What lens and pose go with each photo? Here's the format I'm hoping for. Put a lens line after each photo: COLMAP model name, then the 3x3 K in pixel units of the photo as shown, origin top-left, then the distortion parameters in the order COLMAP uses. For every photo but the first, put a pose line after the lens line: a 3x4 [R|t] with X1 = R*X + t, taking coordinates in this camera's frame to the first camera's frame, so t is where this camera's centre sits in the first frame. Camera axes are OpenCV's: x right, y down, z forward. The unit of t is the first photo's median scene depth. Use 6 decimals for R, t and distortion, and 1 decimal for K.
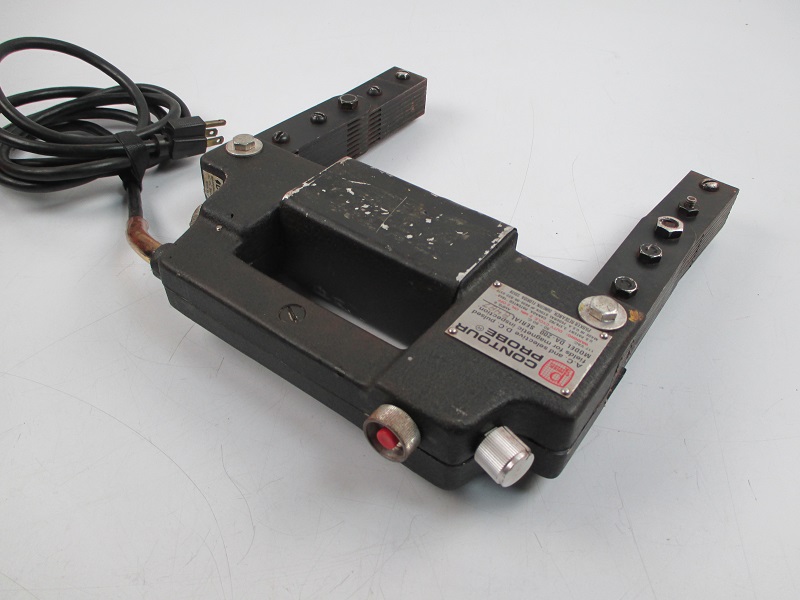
lens RADIAL K [[660.0, 0, 400.0], [0, 660.0, 300.0], [0, 0, 1]] dist [-0.038792, 0.004081]
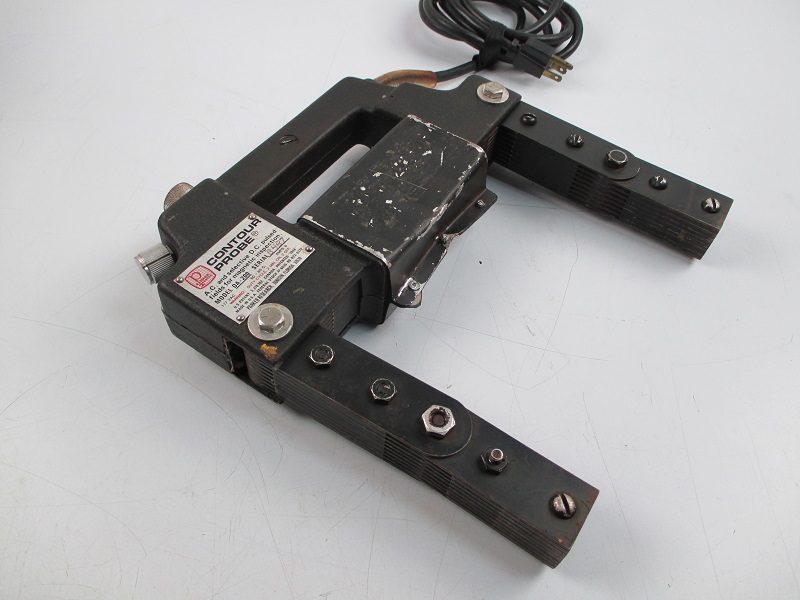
lens RADIAL K [[660.0, 0, 400.0], [0, 660.0, 300.0], [0, 0, 1]] dist [-0.038792, 0.004081]
pose [[0.056060, 0.778063, -0.625680, 0.968167], [-0.728227, 0.460575, 0.507499, -0.695835], [0.683039, 0.427187, 0.592426, 0.503331]]
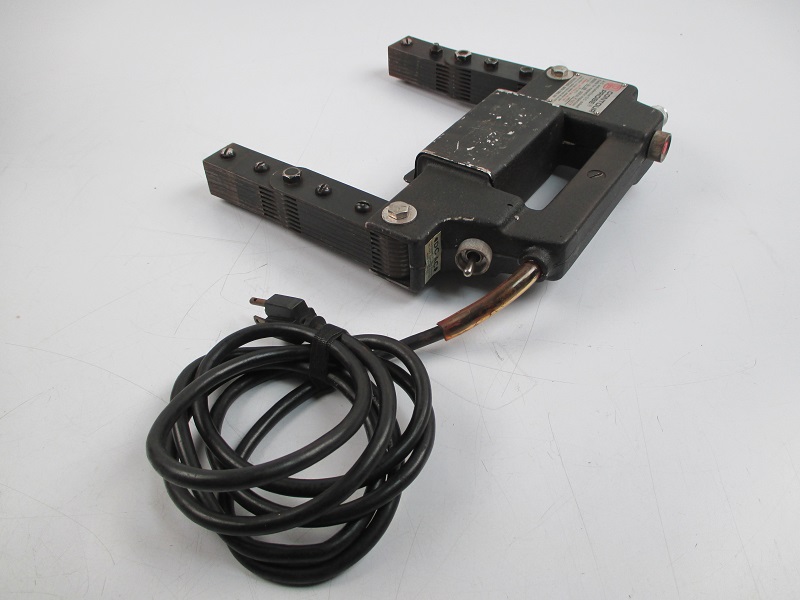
lens RADIAL K [[660.0, 0, 400.0], [0, 660.0, 300.0], [0, 0, 1]] dist [-0.038792, 0.004081]
pose [[-0.018308, -0.714873, 0.699015, -1.409815], [0.711736, 0.481700, 0.511270, -0.927987], [-0.702209, 0.506874, 0.499981, 0.729498]]
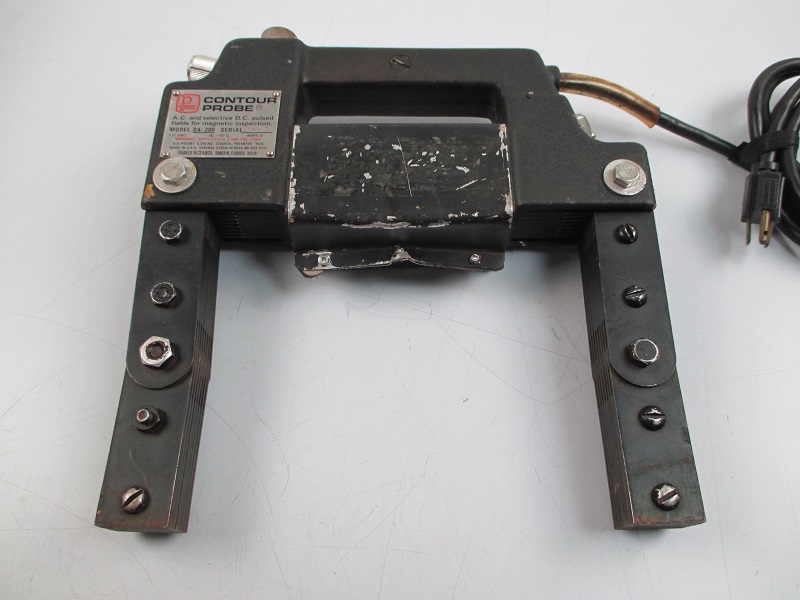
lens RADIAL K [[660.0, 0, 400.0], [0, 660.0, 300.0], [0, 0, 1]] dist [-0.038792, 0.004081]
pose [[-0.807718, 0.520567, -0.276770, 0.422679], [-0.430610, -0.200246, 0.880043, -1.183279], [0.402700, 0.830007, 0.385904, 0.910016]]
